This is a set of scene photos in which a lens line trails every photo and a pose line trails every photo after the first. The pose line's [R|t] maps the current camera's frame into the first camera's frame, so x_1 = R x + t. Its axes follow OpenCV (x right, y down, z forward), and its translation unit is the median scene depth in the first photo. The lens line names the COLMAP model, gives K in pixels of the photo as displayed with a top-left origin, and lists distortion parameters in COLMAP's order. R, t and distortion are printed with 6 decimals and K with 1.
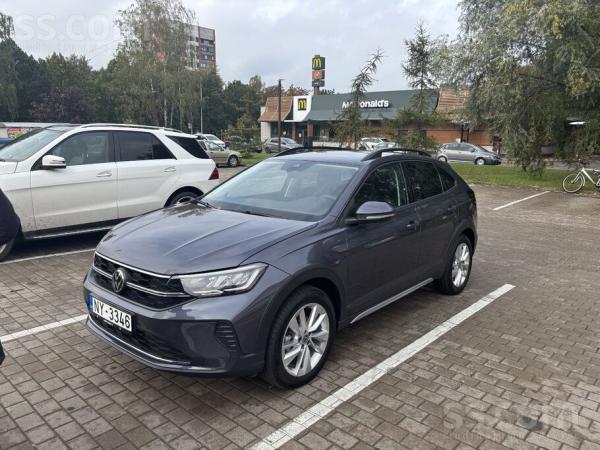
lens RADIAL K [[452.0, 0, 300.0], [0, 452.0, 225.0], [0, 0, 1]] dist [0.048367, 0.000897]
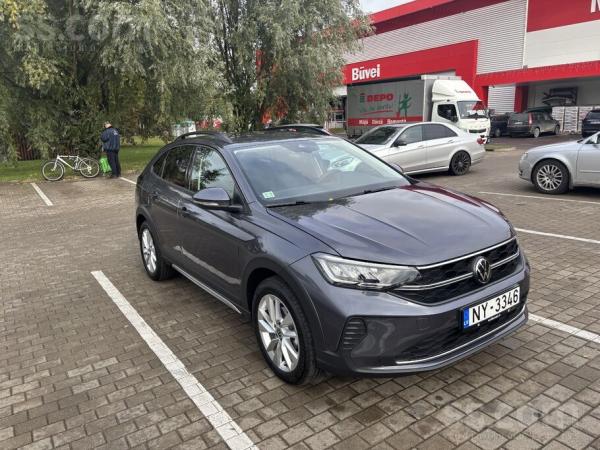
lens RADIAL K [[450.8, 0, 300.0], [0, 450.8, 225.0], [0, 0, 1]] dist [-0.000930, -0.002477]
pose [[0.237863, -0.231268, 0.943364, -1.200430], [0.217101, 0.959327, 0.180441, -0.177059], [-0.946725, 0.161885, 0.278397, 1.024036]]
